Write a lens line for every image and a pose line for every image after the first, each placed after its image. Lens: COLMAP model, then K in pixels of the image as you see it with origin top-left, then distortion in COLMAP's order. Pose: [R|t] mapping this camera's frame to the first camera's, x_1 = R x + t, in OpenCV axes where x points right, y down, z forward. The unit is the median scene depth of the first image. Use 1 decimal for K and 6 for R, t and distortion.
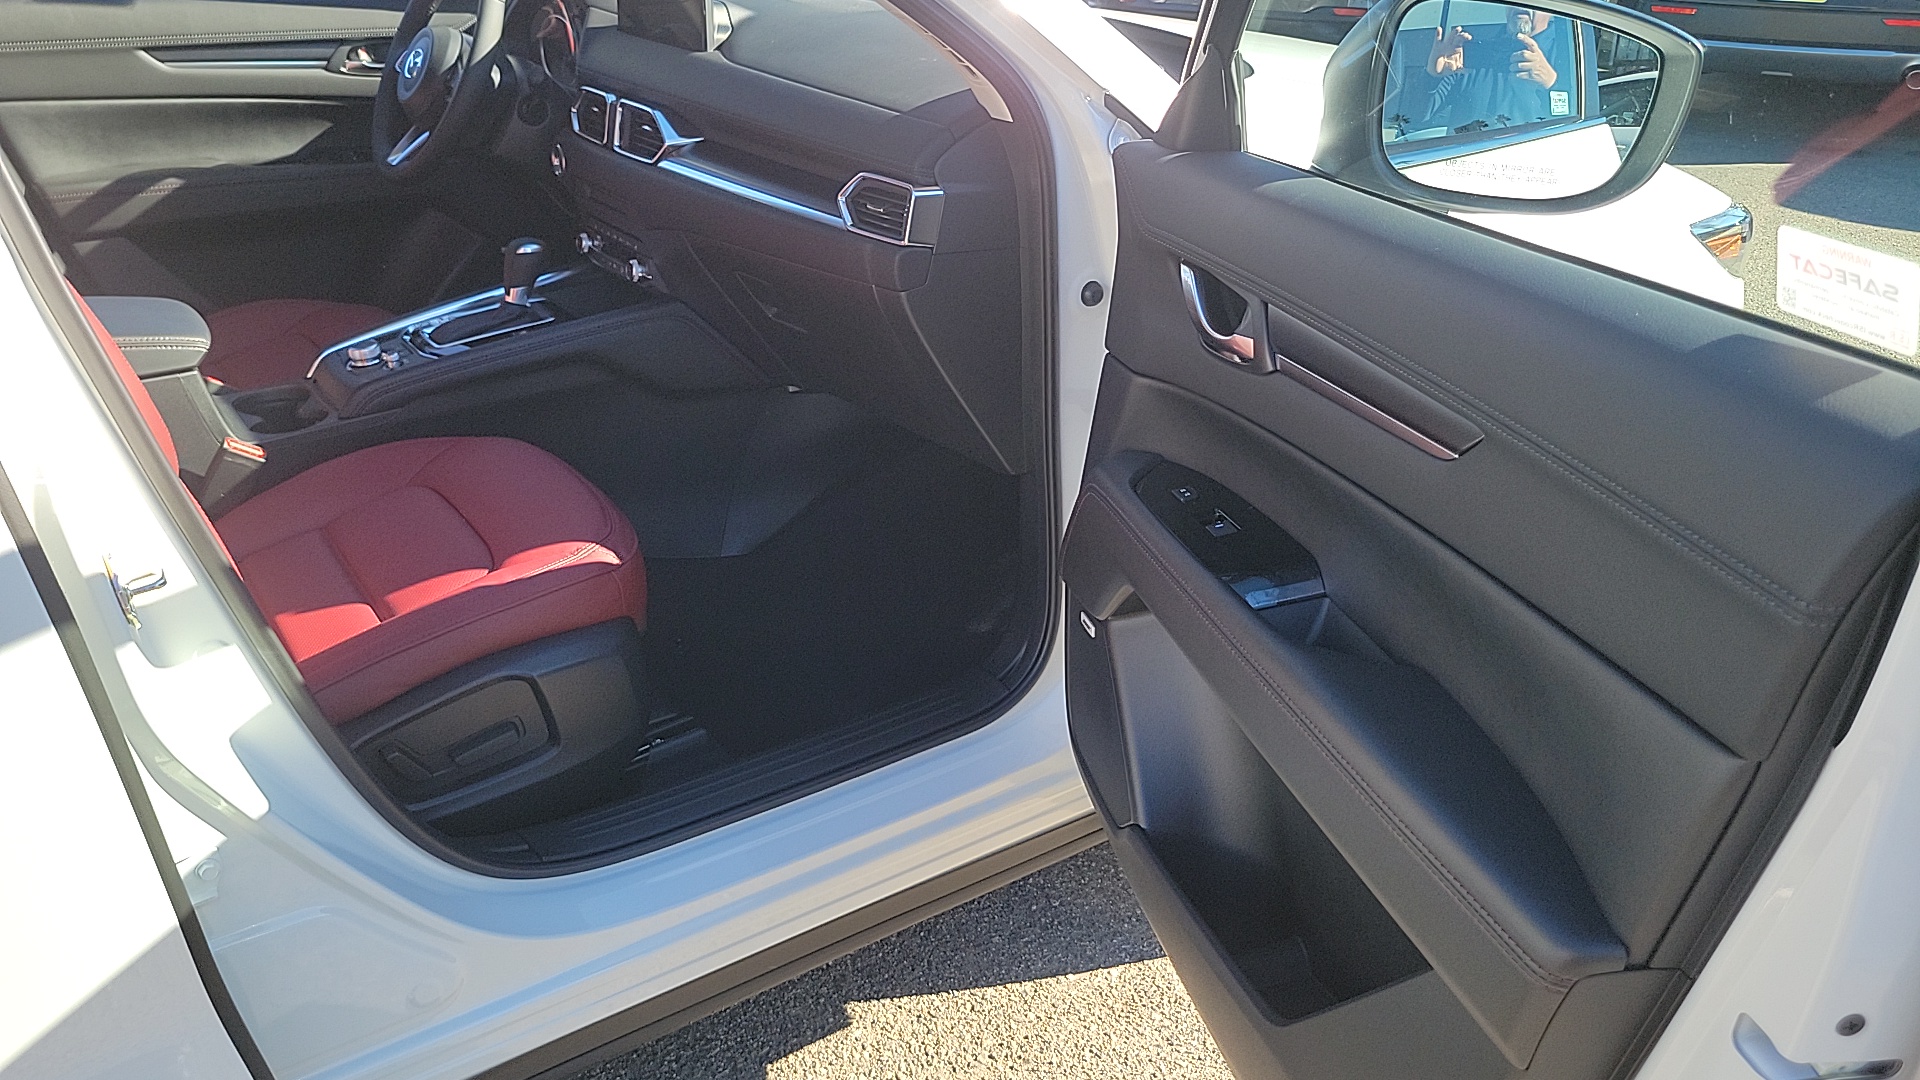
lens RADIAL K [[1483.9, 0, 969.9], [0, 1483.9, 523.8], [0, 0, 1]] dist [0.043378, -0.032781]
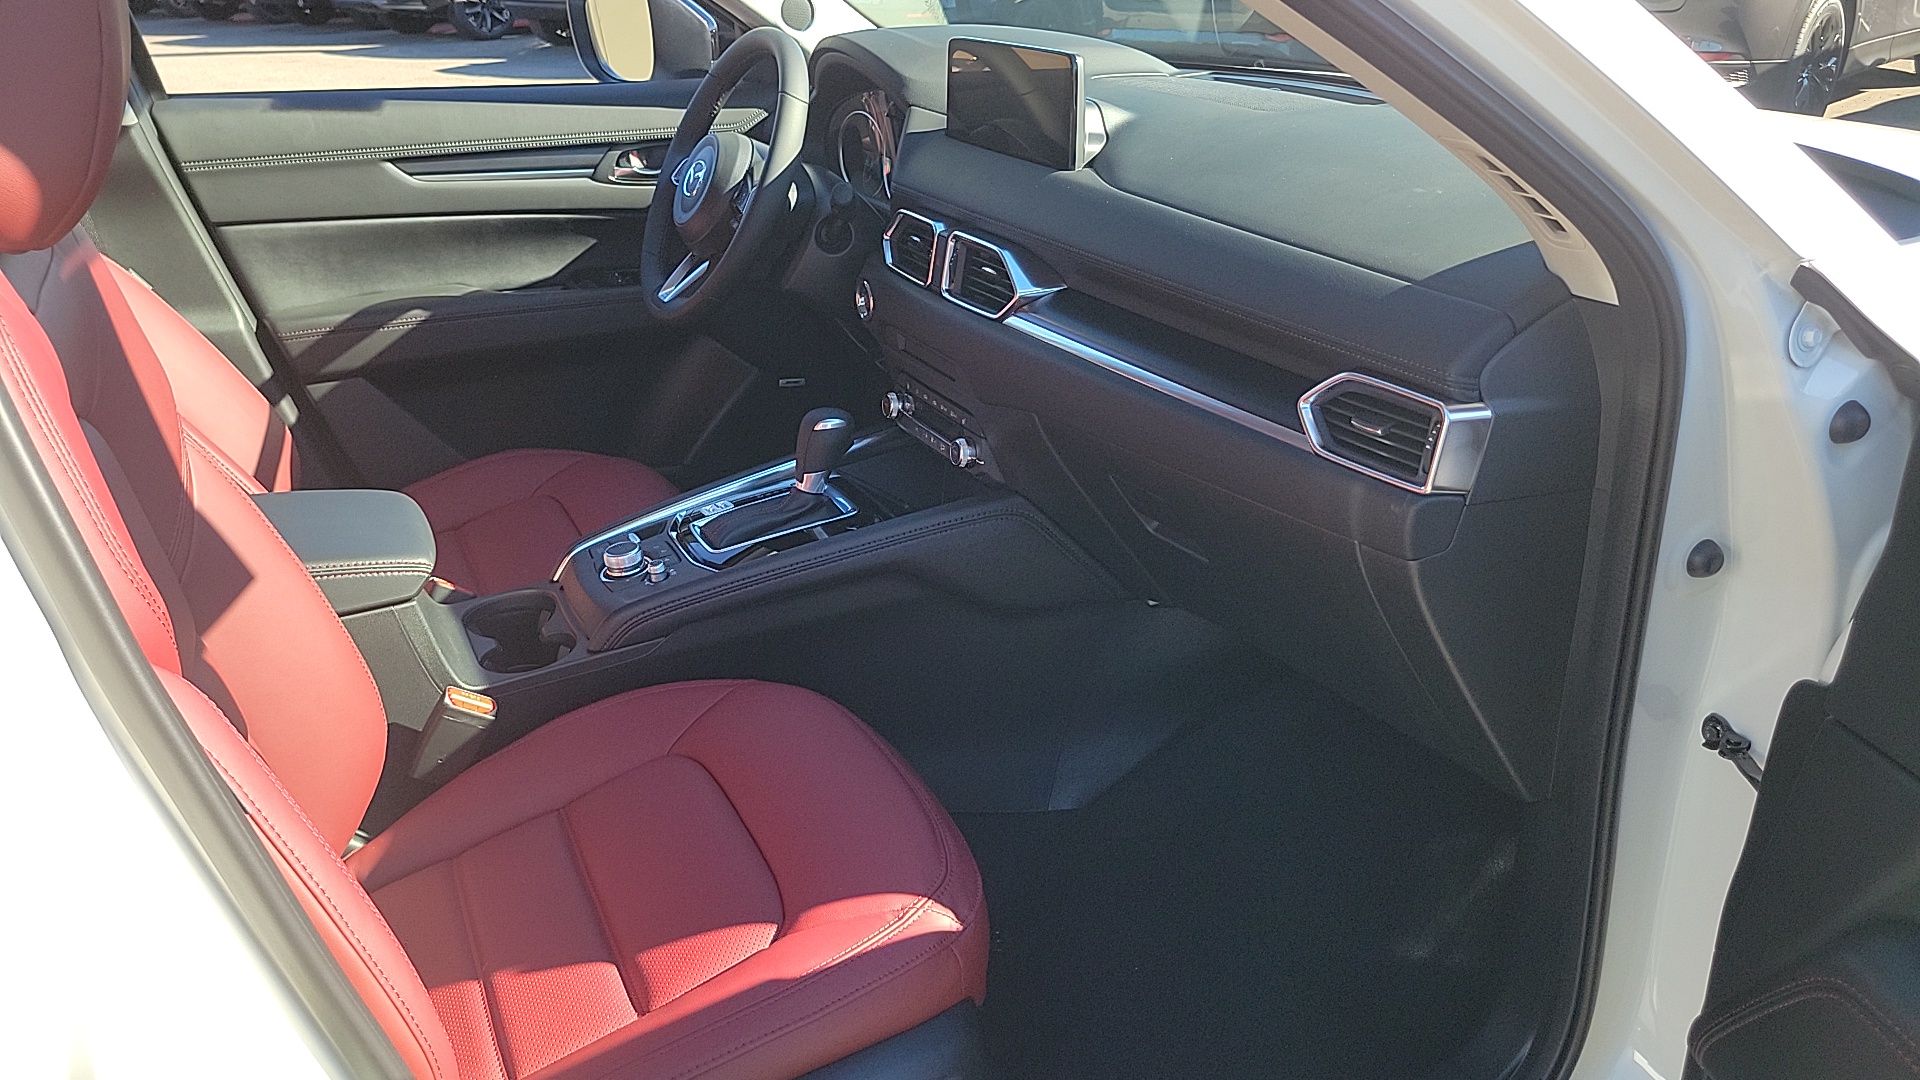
lens RADIAL K [[1483.9, 0, 956.0], [0, 1483.9, 556.9], [0, 0, 1]] dist [0.043378, -0.032781]
pose [[0.986729, 0.033709, -0.158840, -0.105622], [-0.035353, 0.999347, -0.007531, -0.111037], [0.158482, 0.013046, 0.987276, 0.249604]]
